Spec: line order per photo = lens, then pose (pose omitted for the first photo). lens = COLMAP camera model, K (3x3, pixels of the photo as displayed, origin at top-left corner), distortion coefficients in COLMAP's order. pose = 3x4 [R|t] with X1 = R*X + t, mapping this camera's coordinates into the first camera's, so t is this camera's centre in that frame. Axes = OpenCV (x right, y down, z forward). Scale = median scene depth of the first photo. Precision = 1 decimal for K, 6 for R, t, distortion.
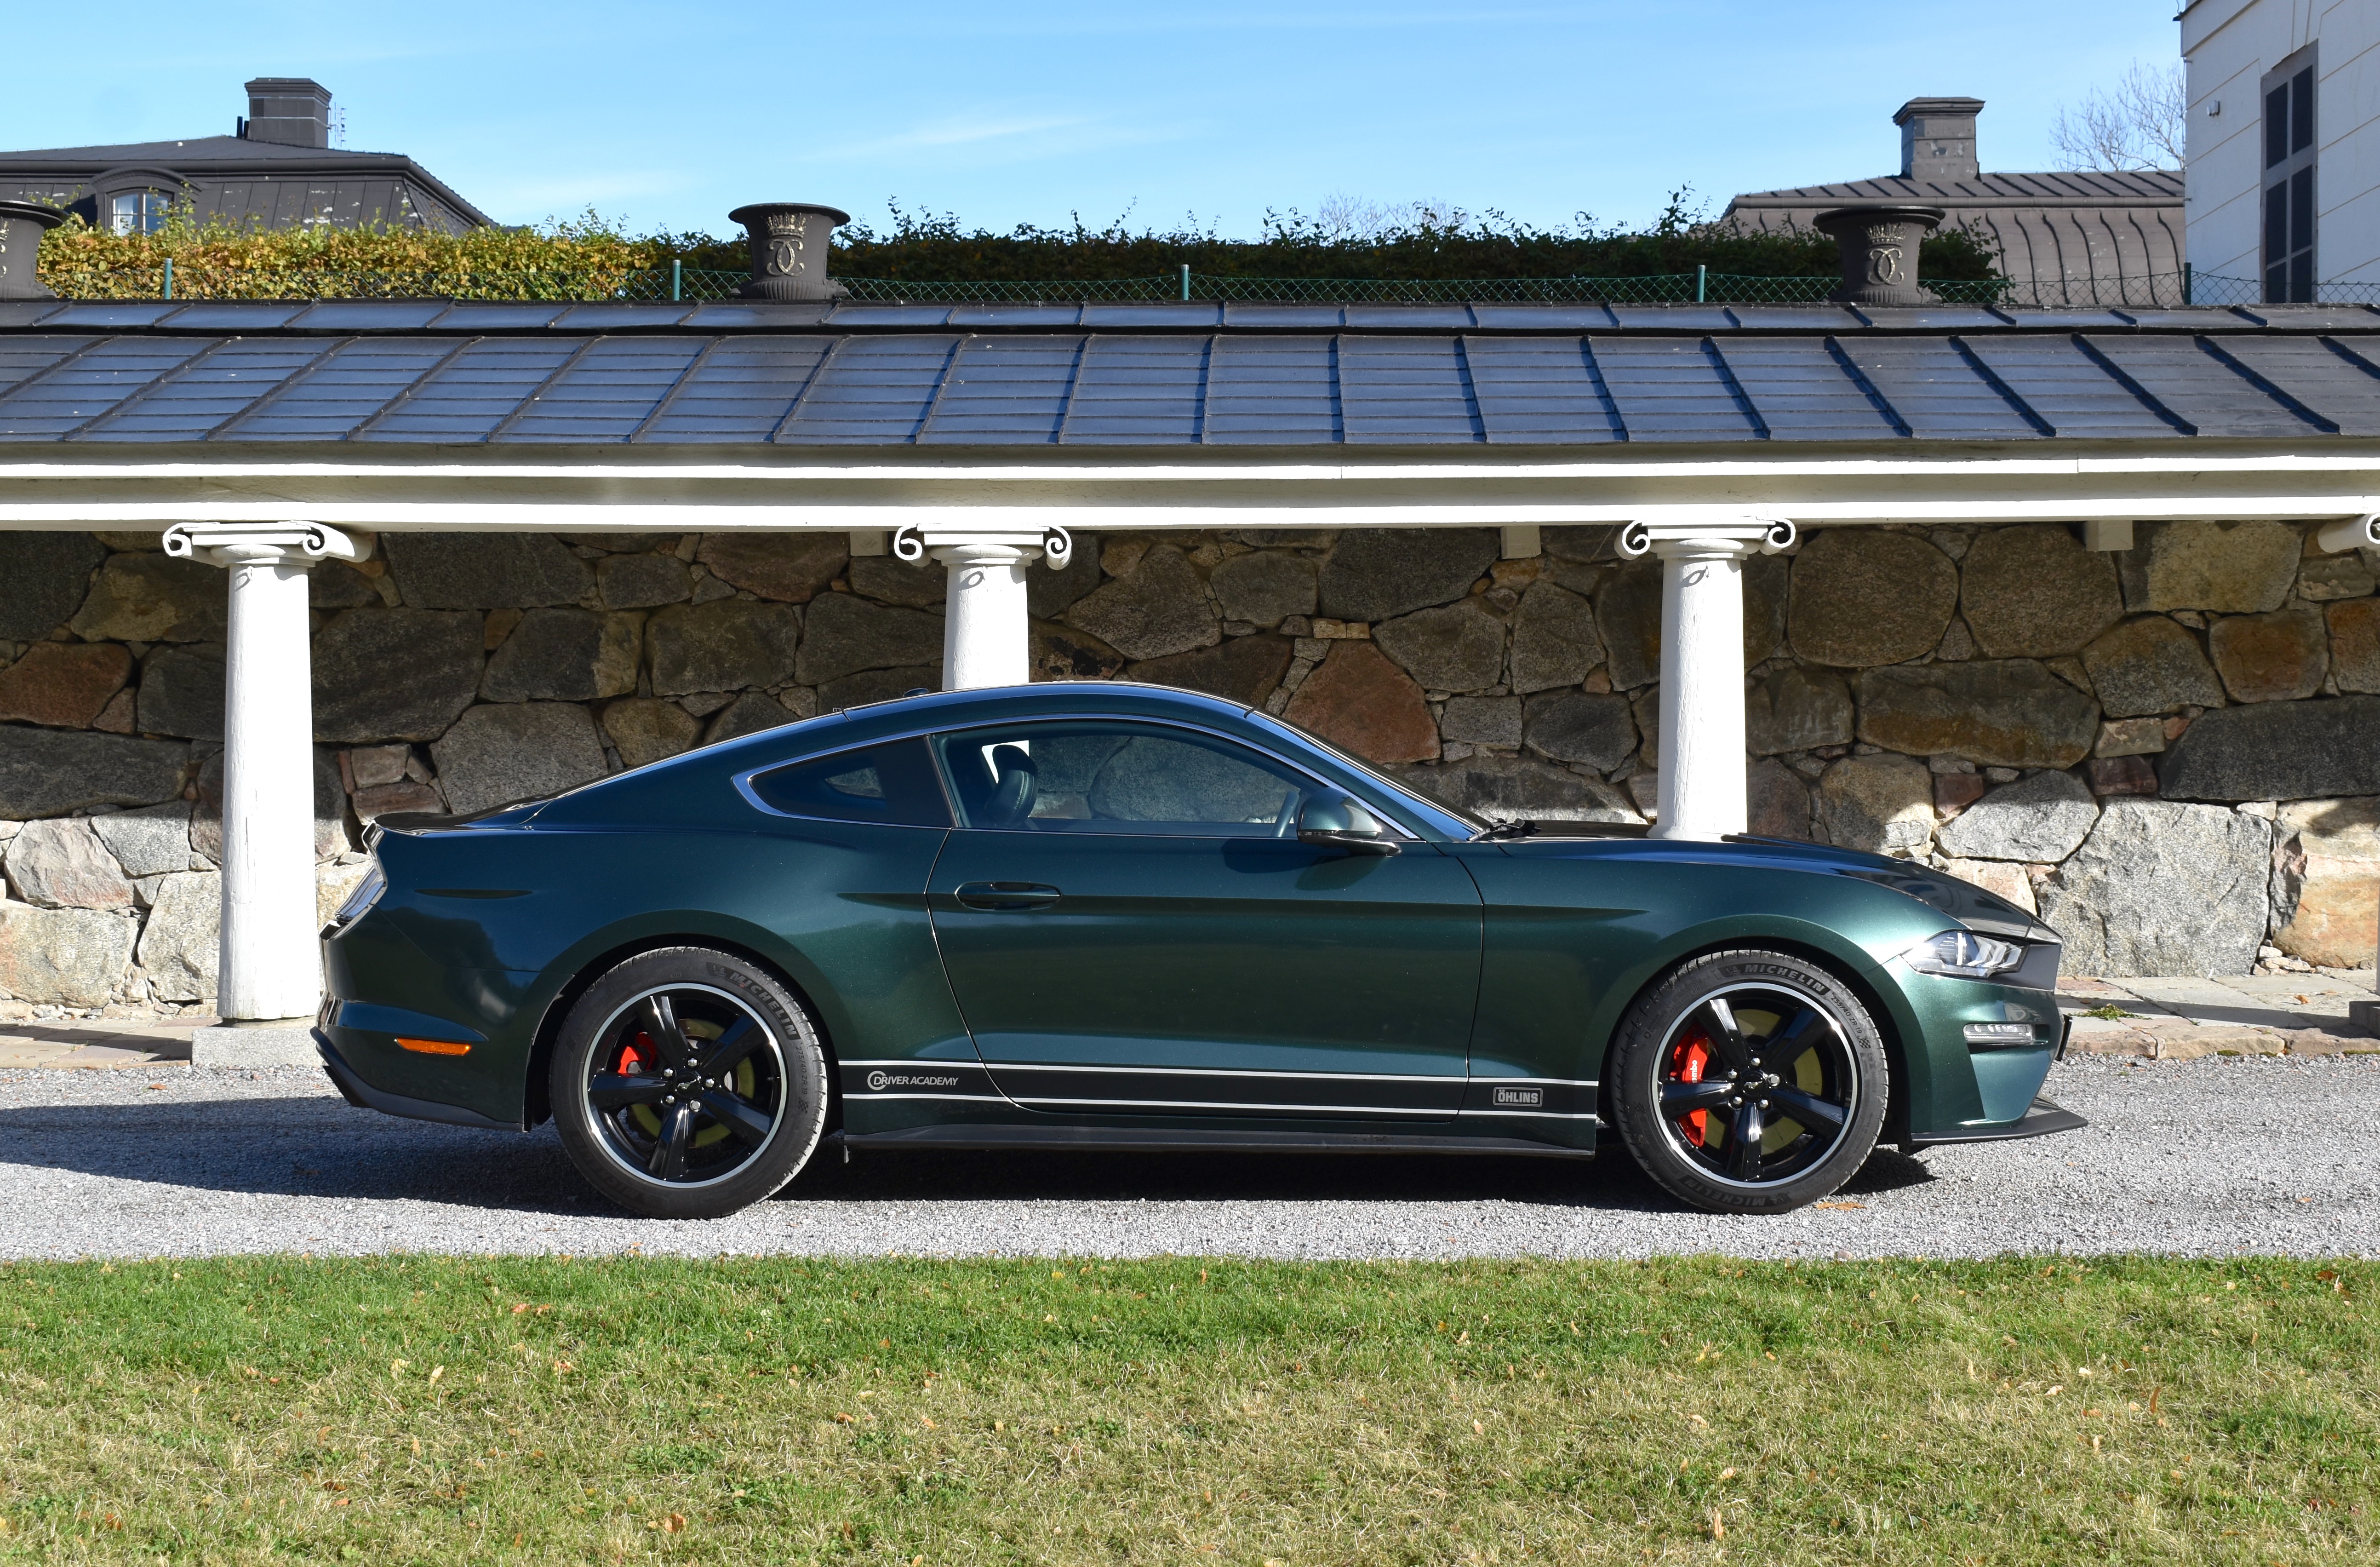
lens RADIAL K [[3733.5, 0, 1201.8], [0, 3733.5, 793.6], [0, 0, 1]] dist [-0.029229, 0.000000]
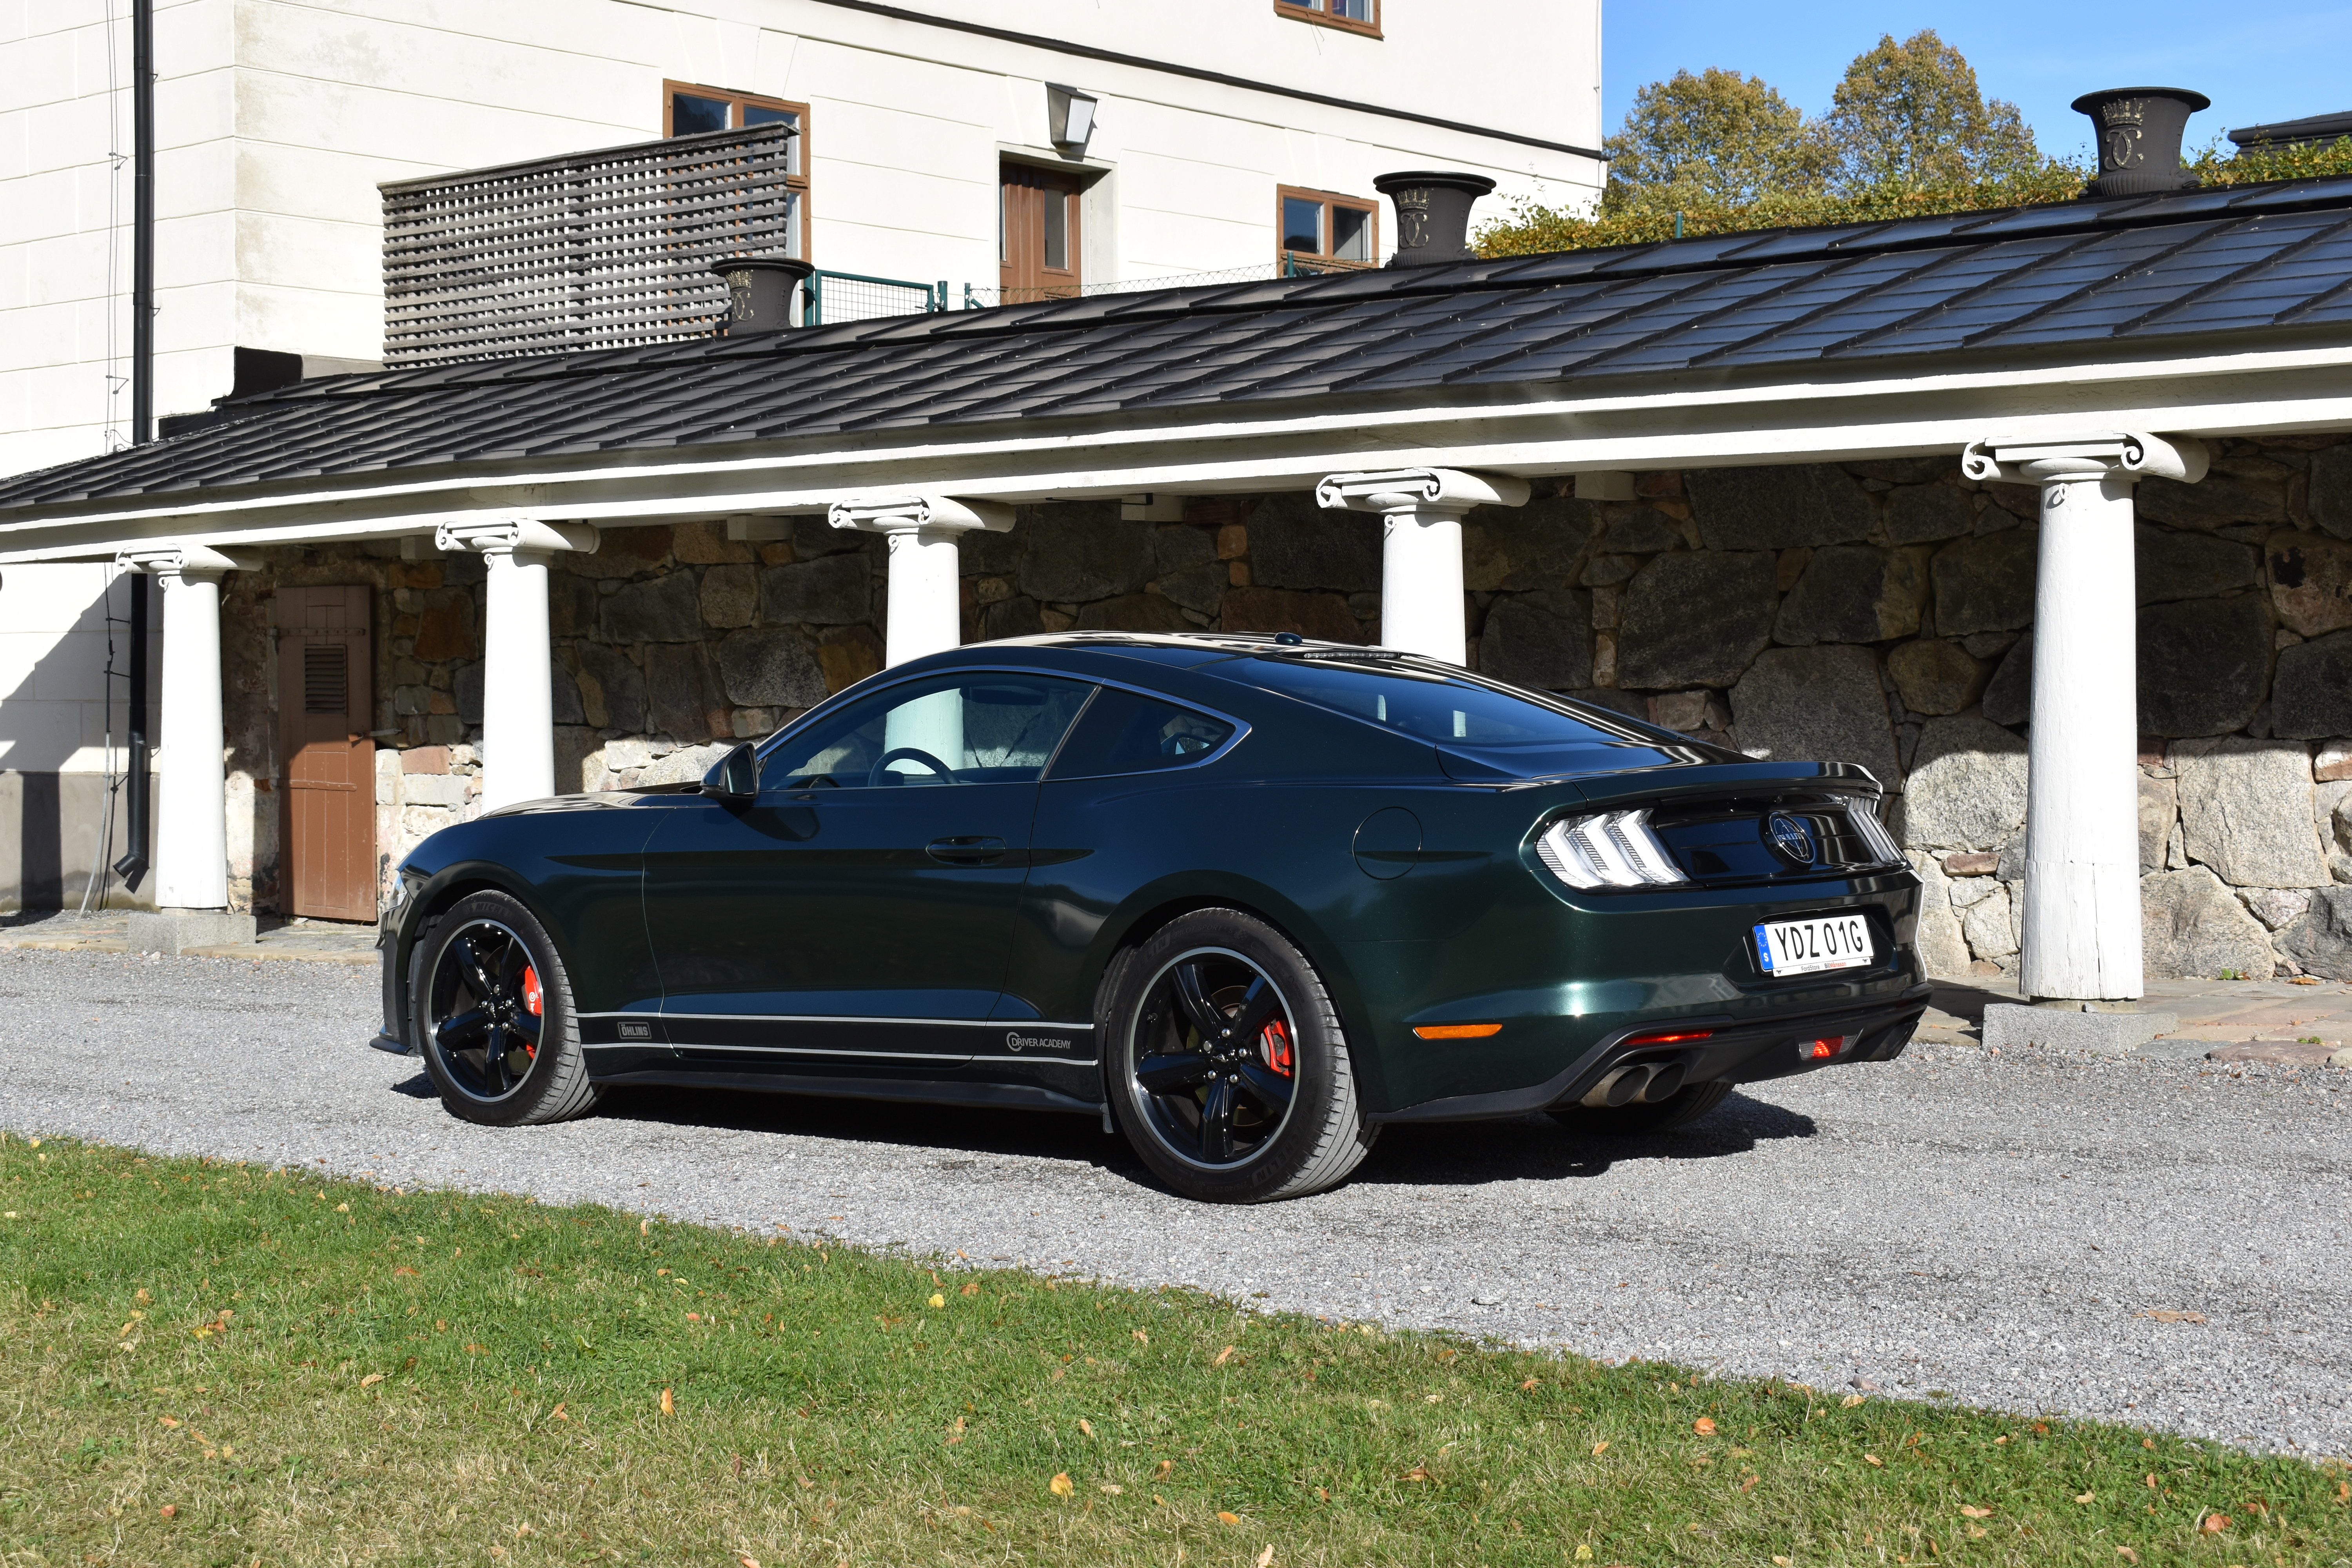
lens RADIAL K [[3539.2, 0, 1178.3], [0, 3539.2, 792.0], [0, 0, 1]] dist [-0.011778, 0.000000]
pose [[0.765890, 0.011825, -0.642862, 0.276502], [-0.002324, 0.999875, 0.015623, -0.000798], [0.642967, -0.010471, 0.765822, 0.202548]]
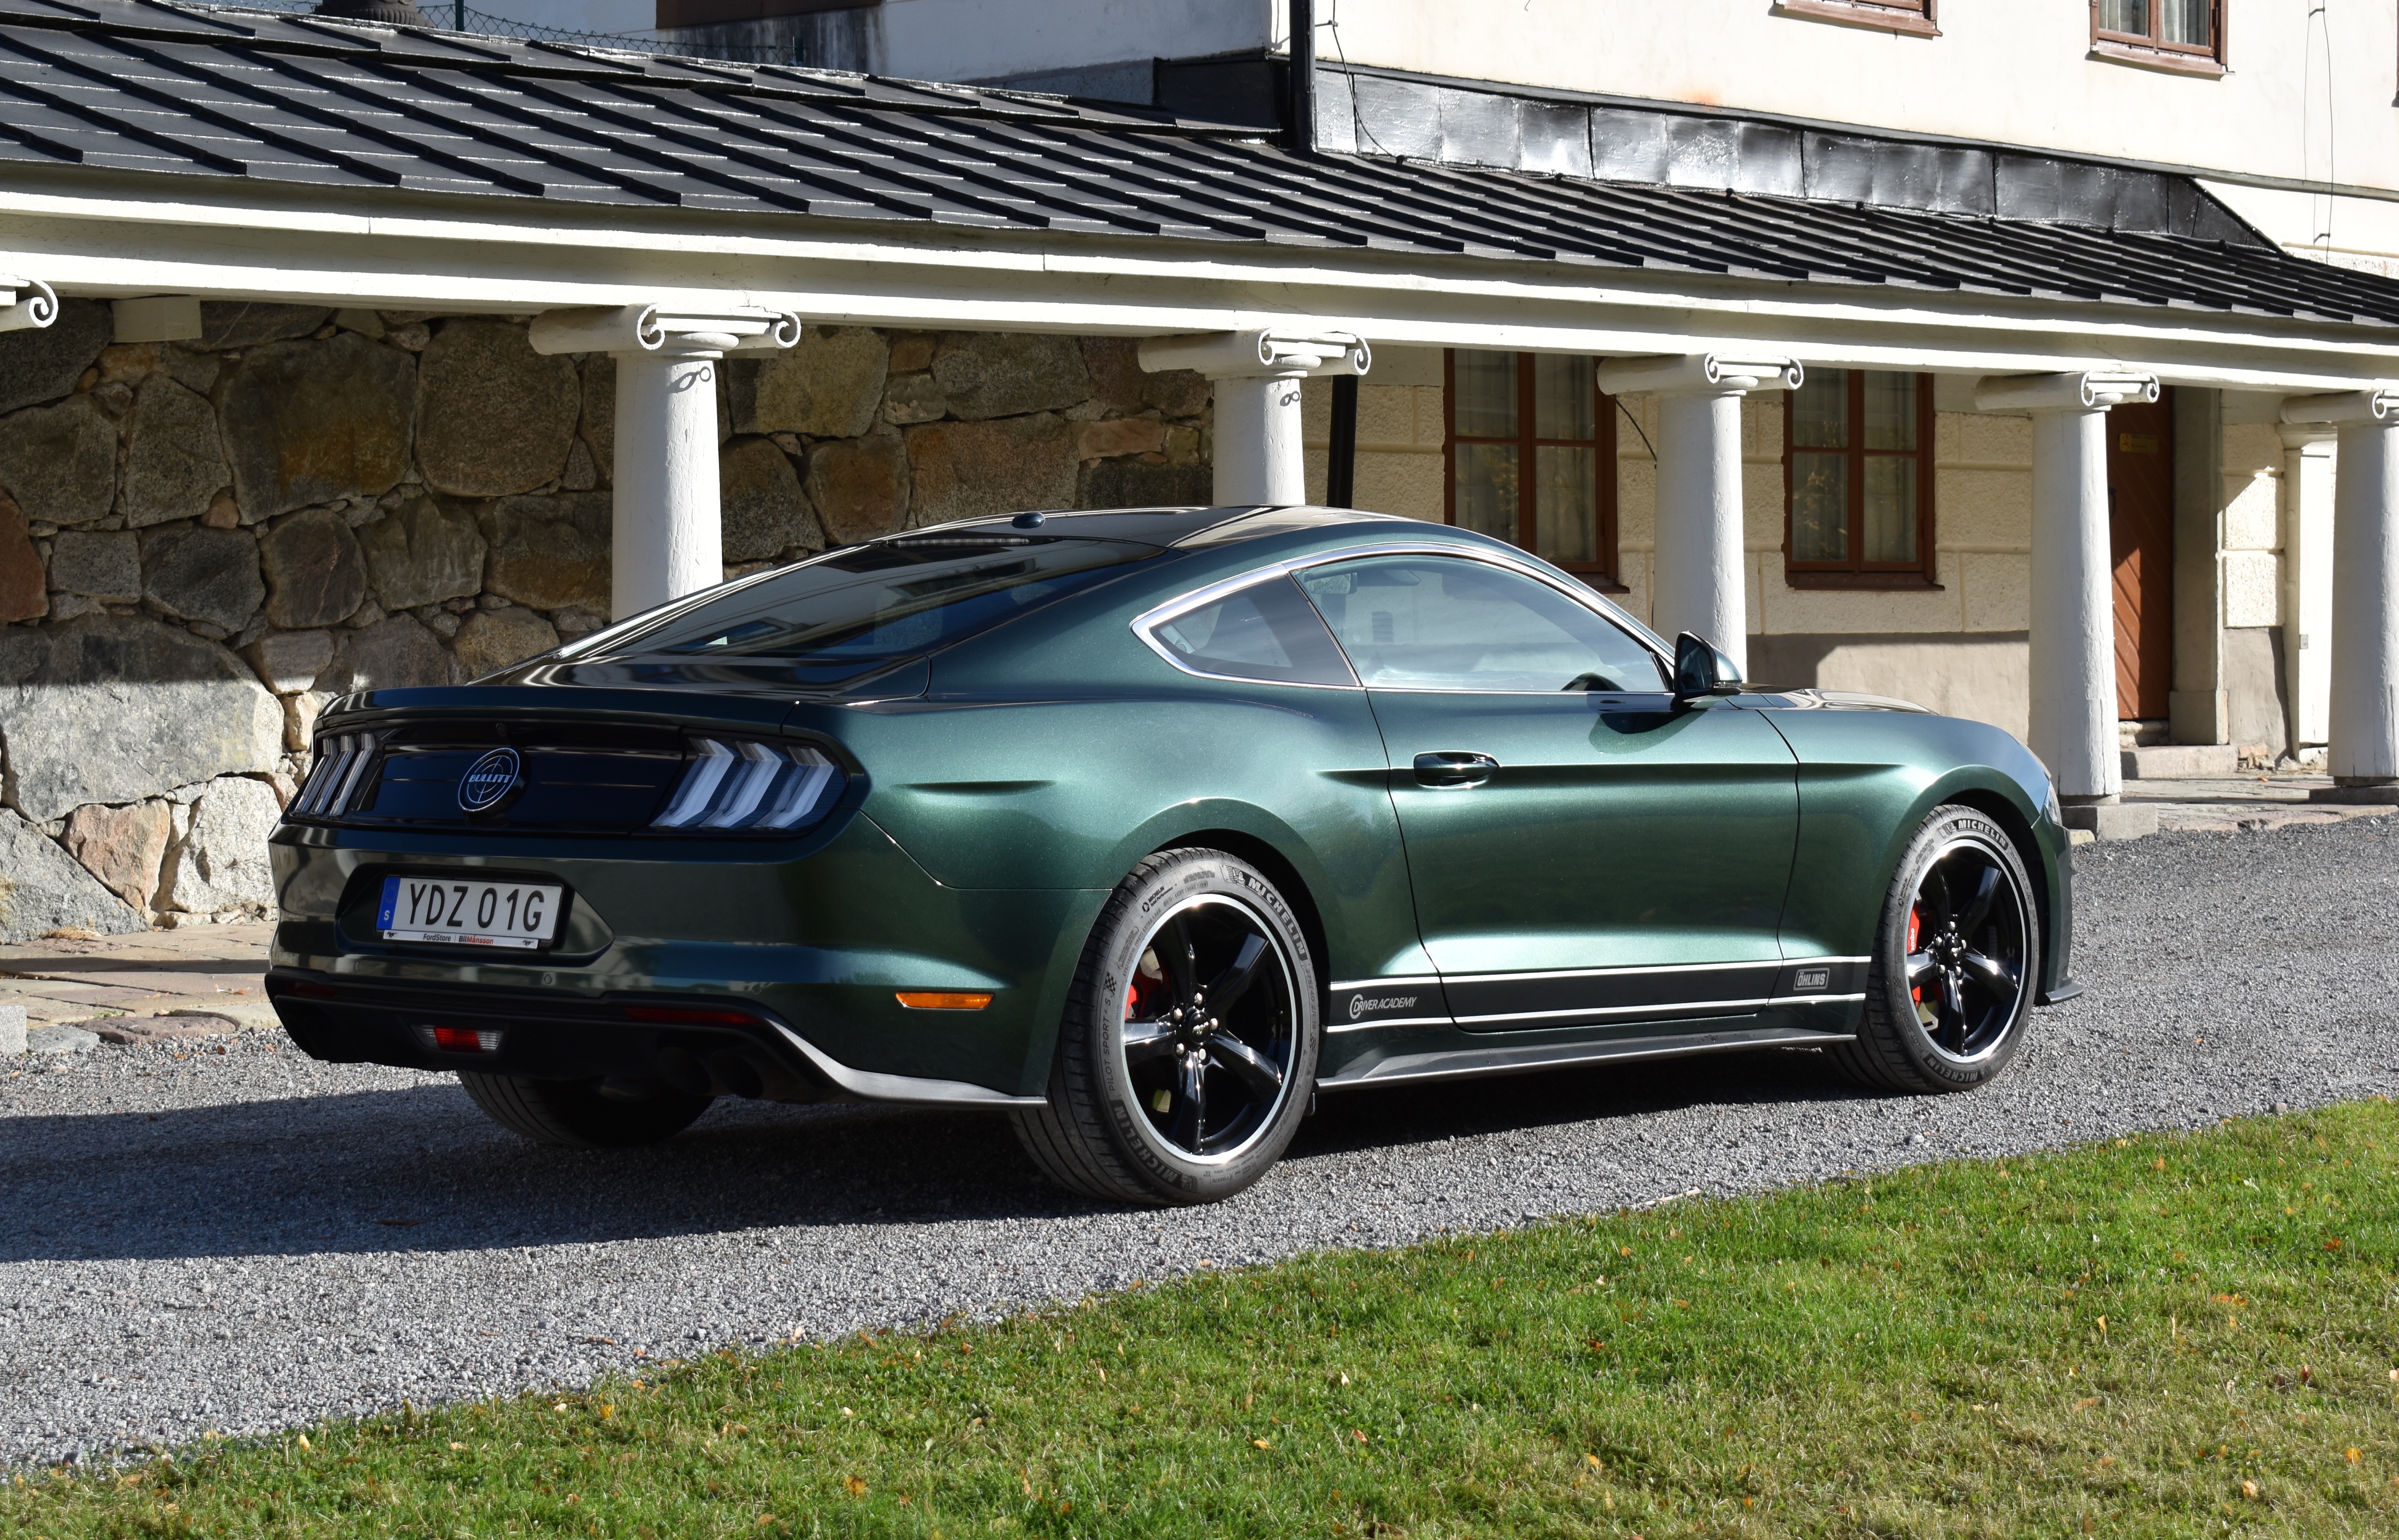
lens RADIAL K [[5143.7, 0, 1182.9], [0, 5143.7, 764.6], [0, 0, 1]] dist [0.032264, 0.000000]
pose [[0.652783, -0.027719, 0.757037, -0.547728], [0.016090, 0.999612, 0.022726, 0.000038], [-0.757374, -0.002655, 0.652976, 0.184294]]
